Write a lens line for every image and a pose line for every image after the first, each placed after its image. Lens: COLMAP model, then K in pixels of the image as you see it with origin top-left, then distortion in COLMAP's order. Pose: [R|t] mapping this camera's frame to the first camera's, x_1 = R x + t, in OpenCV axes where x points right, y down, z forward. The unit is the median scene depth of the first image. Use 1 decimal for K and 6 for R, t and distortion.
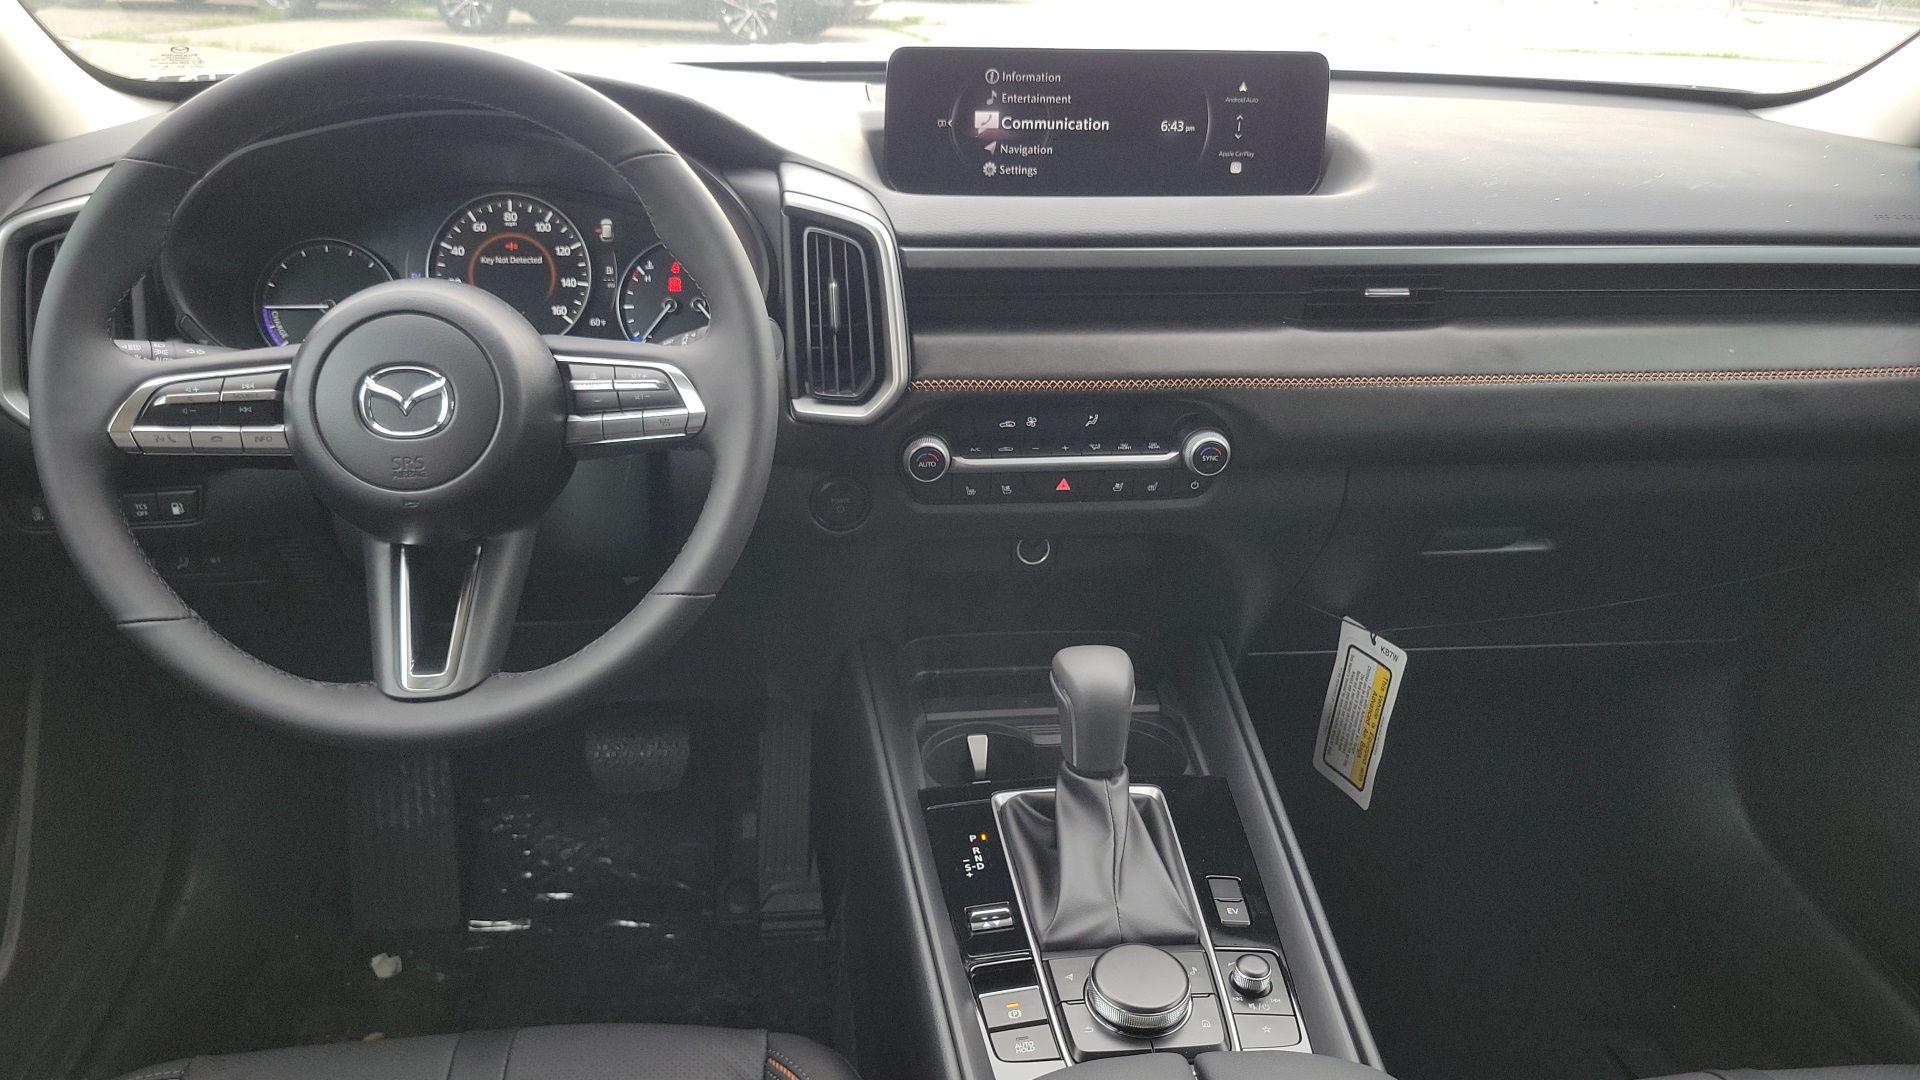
lens RADIAL K [[1448.4, 0, 950.3], [0, 1448.4, 546.2], [0, 0, 1]] dist [0.035014, -0.011986]
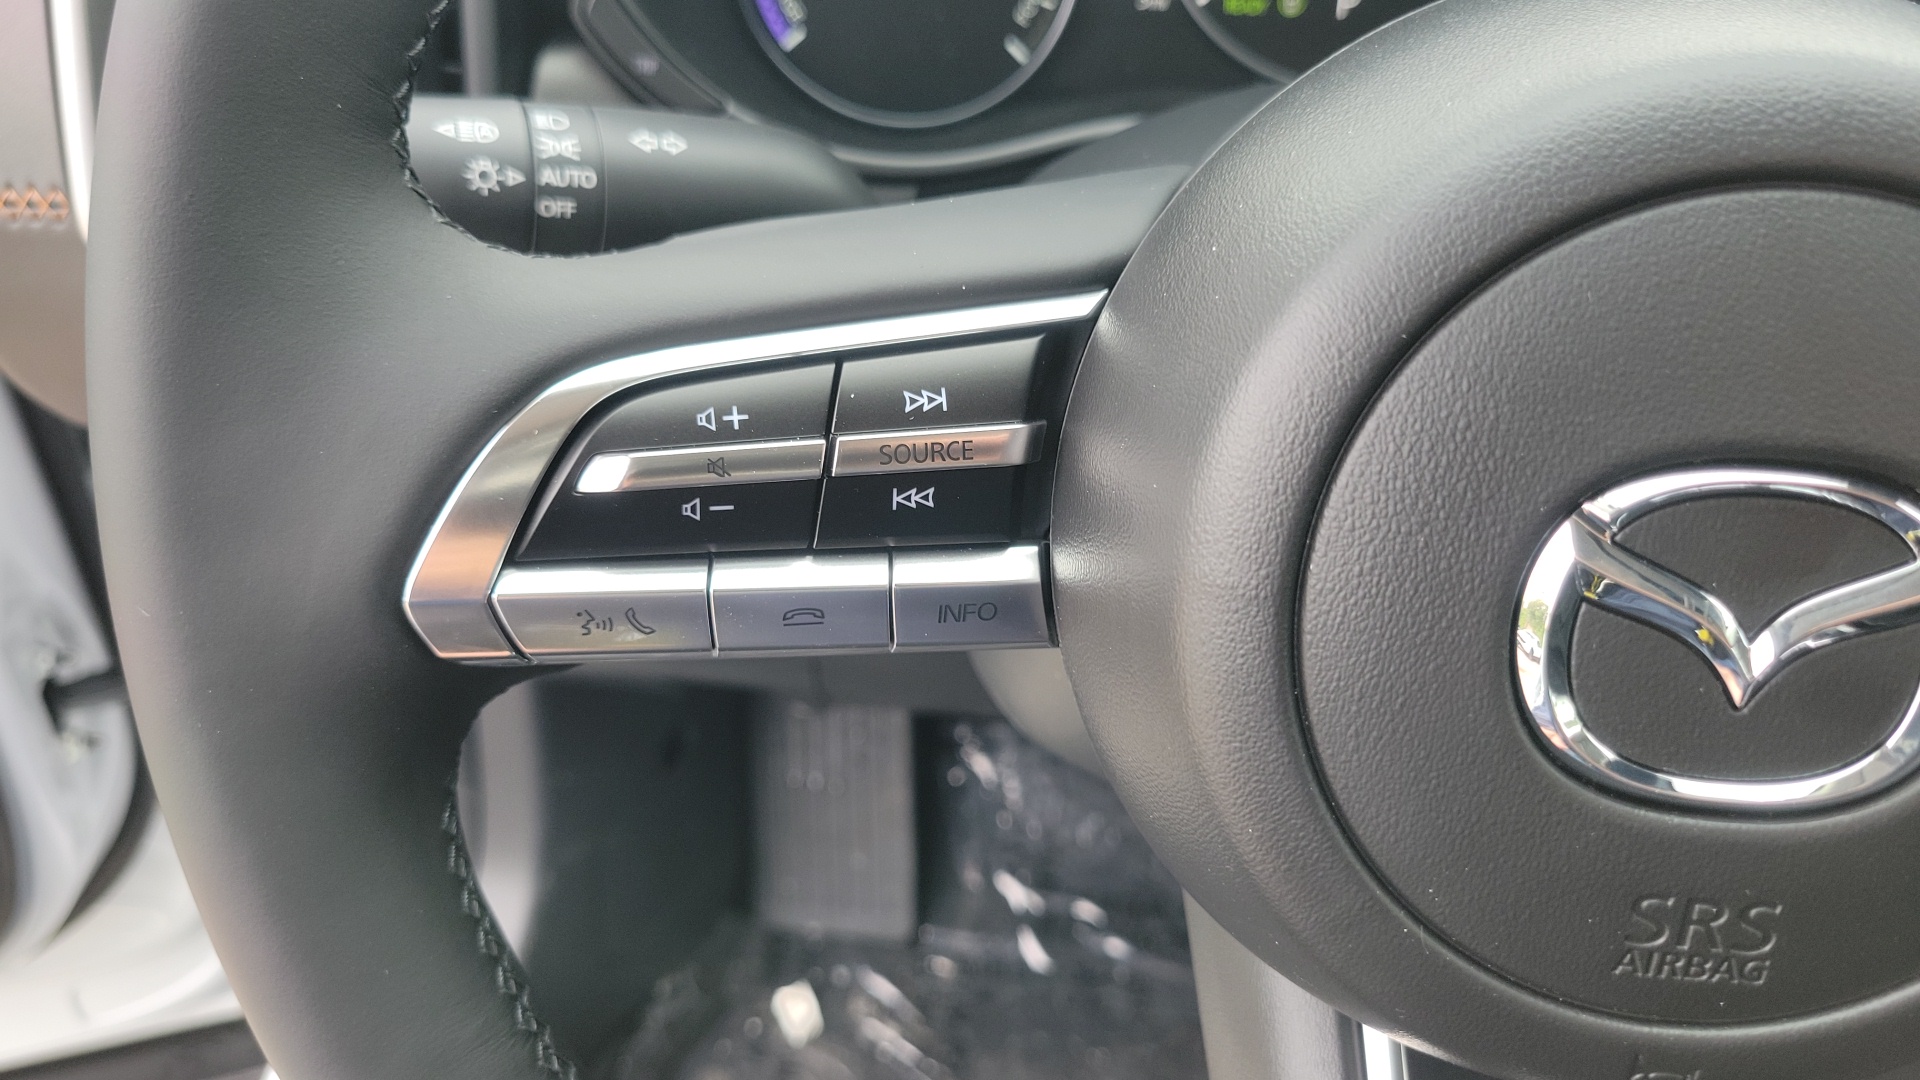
lens RADIAL K [[1481.5, 0, 964.6], [0, 1481.5, 549.2], [0, 0, 1]] dist [-0.009565, -0.004611]
pose [[0.982092, 0.119954, -0.145281, -0.345124], [-0.077170, 0.959584, 0.270636, -0.121165], [0.171873, -0.254578, 0.951656, 0.602555]]
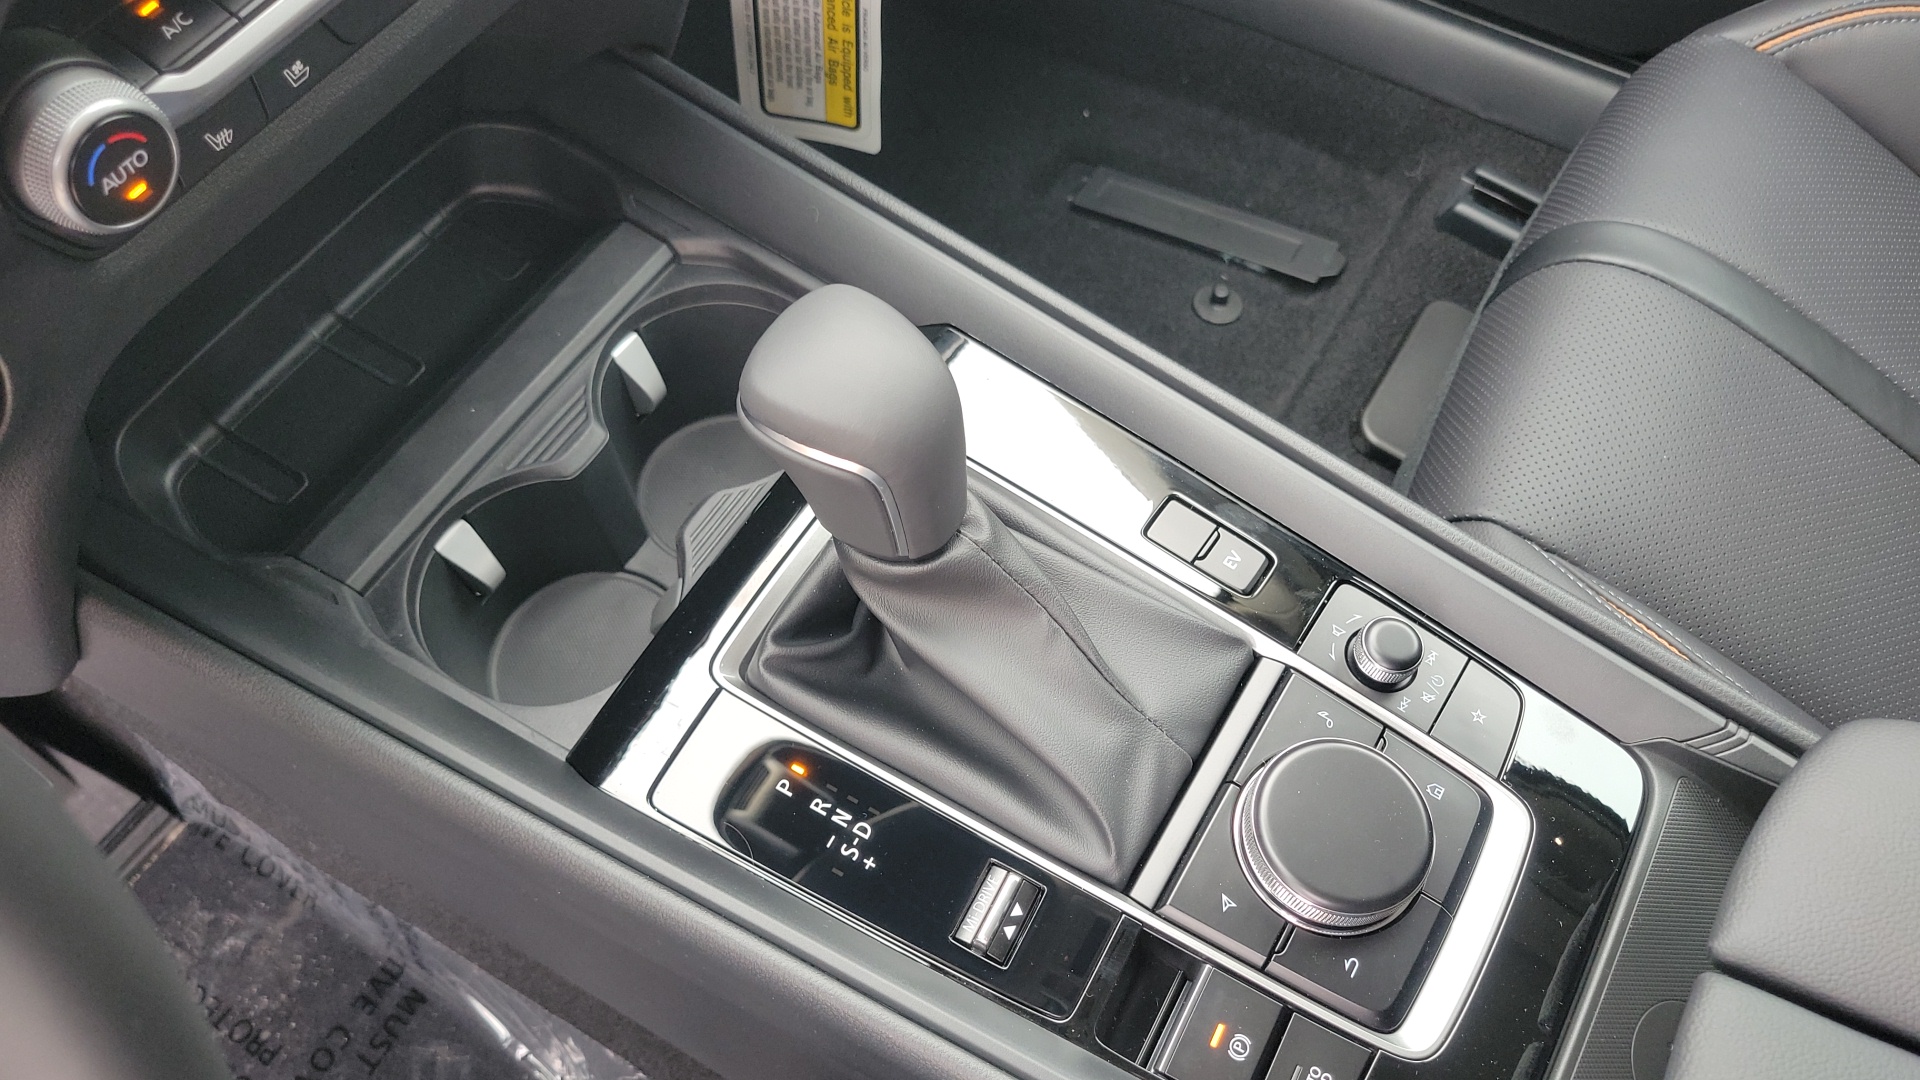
lens RADIAL K [[1481.5, 0, 964.6], [0, 1481.5, 549.2], [0, 0, 1]] dist [-0.009565, -0.004611]
pose [[0.605675, -0.687257, 0.401042, -0.084025], [0.321665, 0.672459, 0.666582, -0.146323], [-0.727797, -0.274731, 0.628358, 0.628799]]
